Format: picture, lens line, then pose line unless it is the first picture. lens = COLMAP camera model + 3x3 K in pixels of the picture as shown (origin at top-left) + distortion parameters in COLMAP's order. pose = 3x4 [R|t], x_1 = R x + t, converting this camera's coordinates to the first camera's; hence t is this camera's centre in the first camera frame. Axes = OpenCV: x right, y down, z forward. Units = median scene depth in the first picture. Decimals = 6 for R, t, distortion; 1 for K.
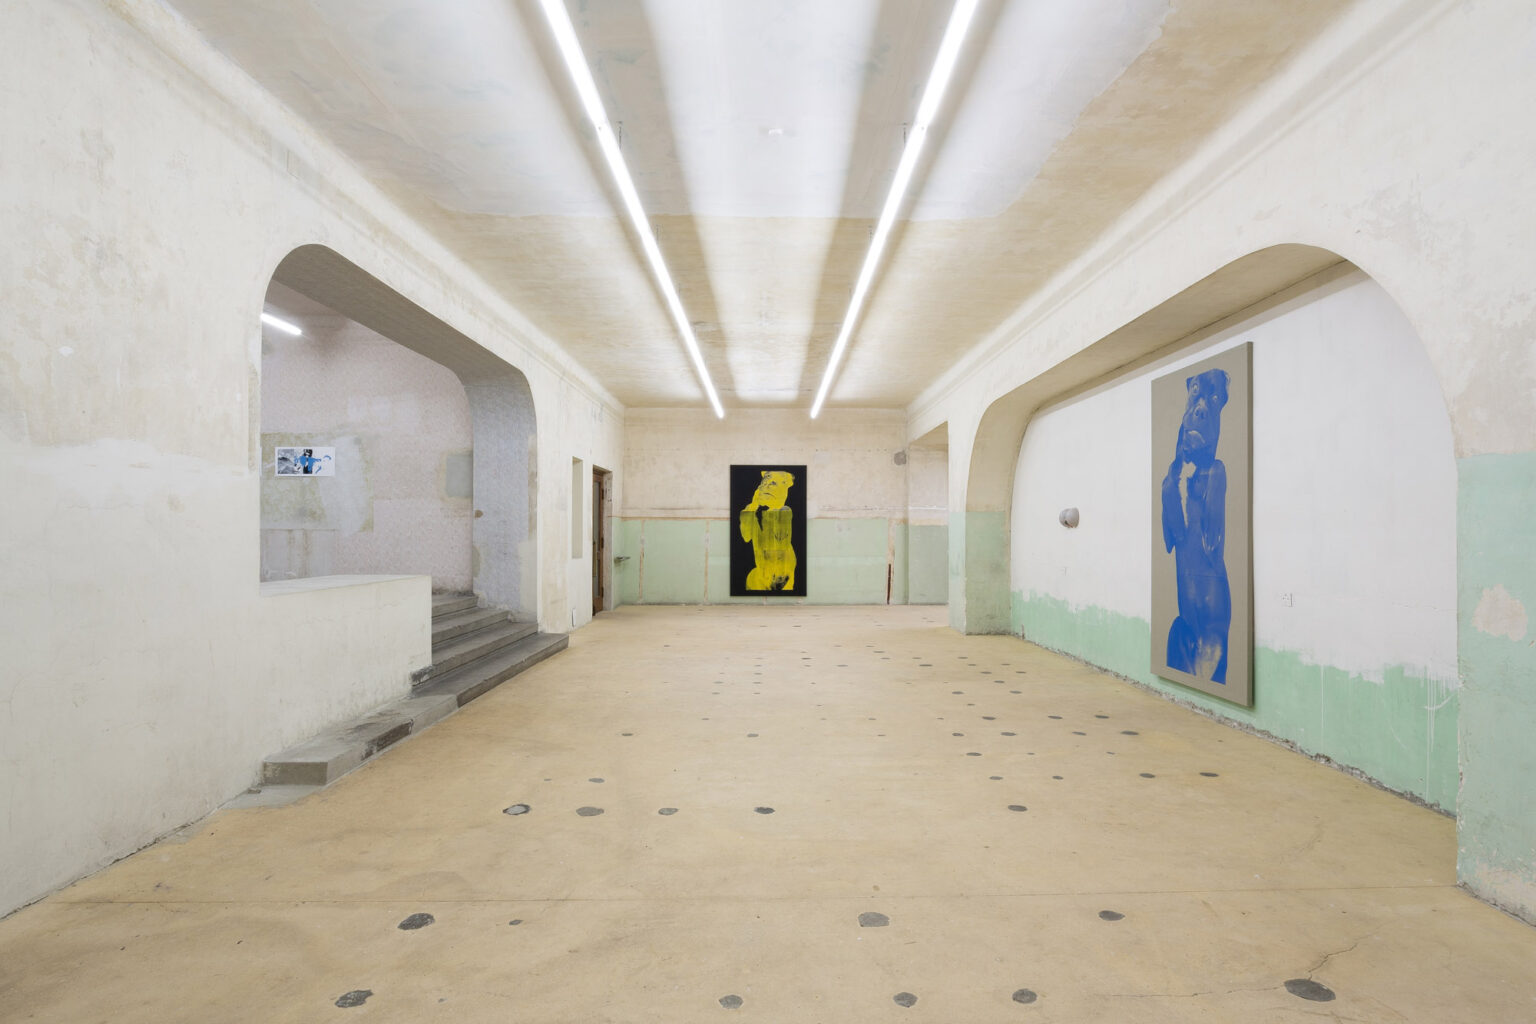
lens RADIAL K [[837.6, 0, 768.0], [0, 837.6, 537.5], [0, 0, 1]] dist [-0.029301, 0.000088]
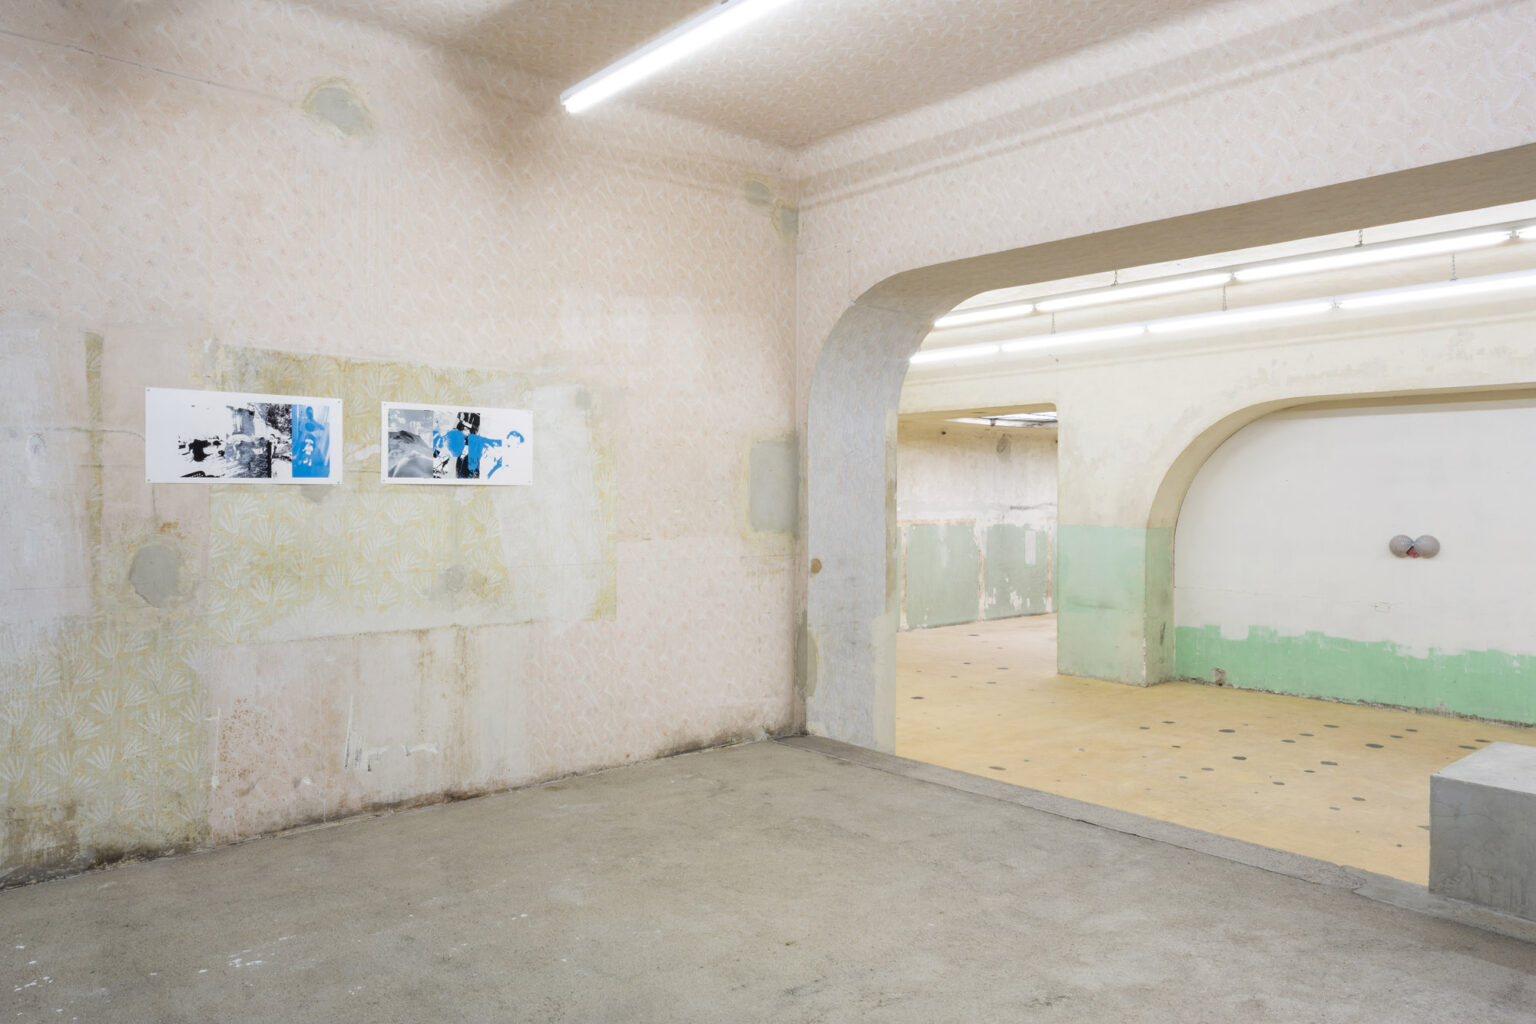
lens RADIAL K [[1082.9, 0, 762.4], [0, 1082.9, 505.1], [0, 0, 1]] dist [0.003000, 0.000810]
pose [[0.752961, -0.006863, 0.658030, -0.777009], [0.003305, 0.999972, 0.006648, -0.067227], [-0.658057, -0.002831, 0.752963, 0.541644]]
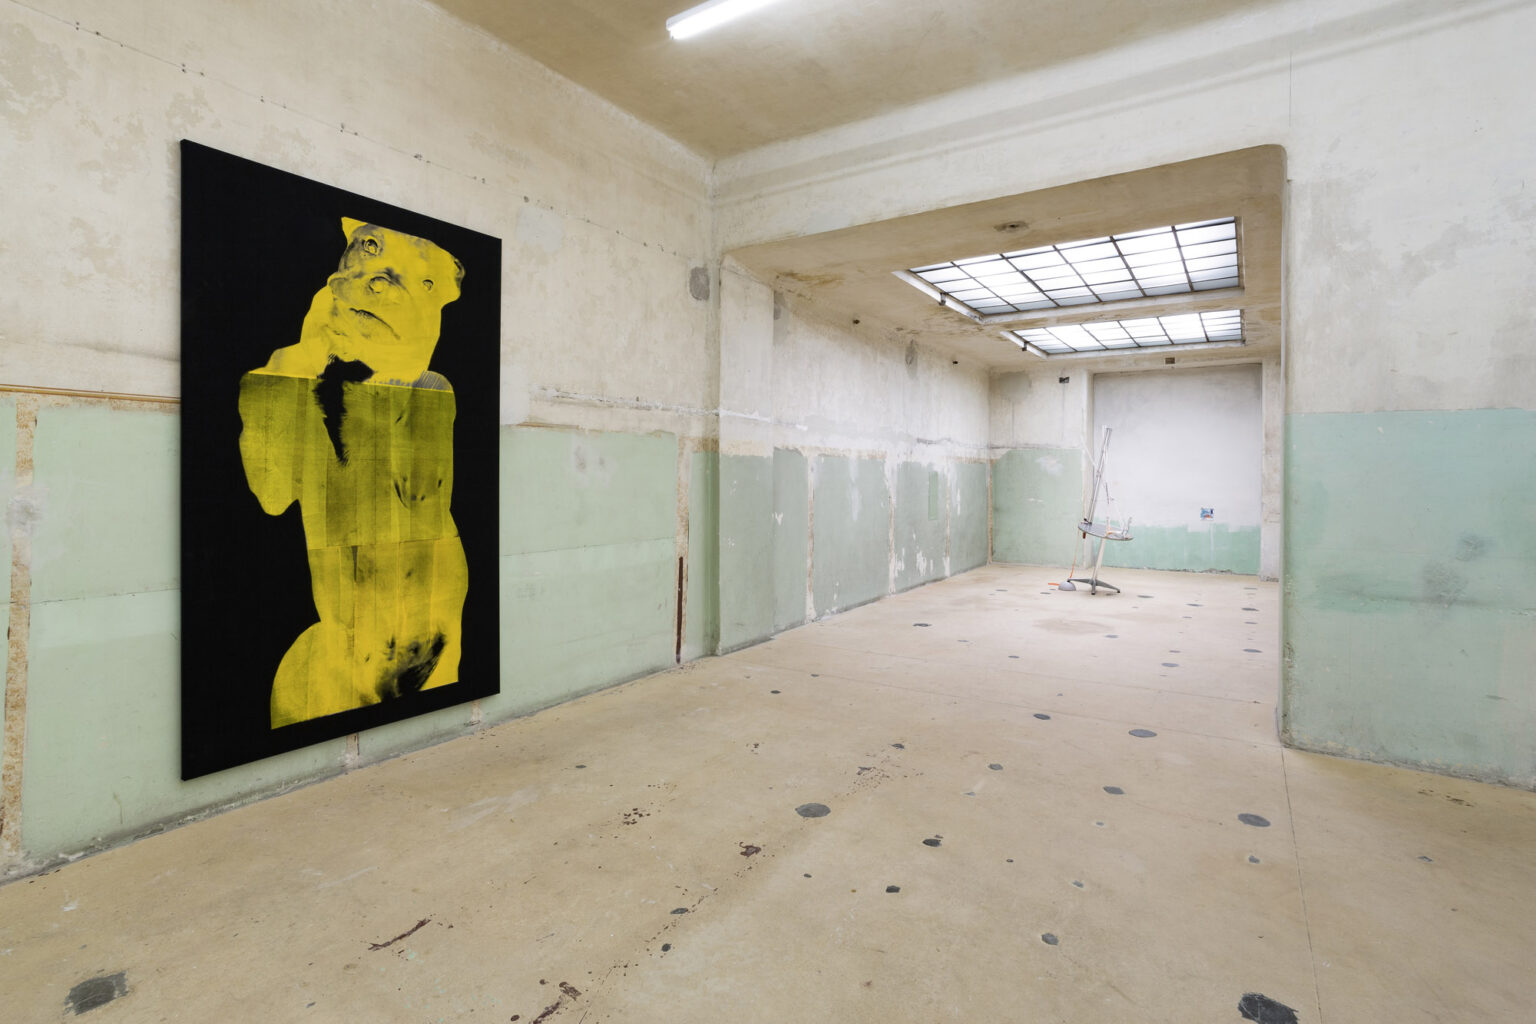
lens RADIAL K [[757.7, 0, 770.5], [0, 757.7, 475.8], [0, 0, 1]] dist [-0.014181, 0.002623]
pose [[0.543541, -0.000390, 0.839383, -0.193905], [0.003262, 0.999993, -0.001648, -0.006527], [-0.839376, 0.003634, 0.543538, 1.242254]]
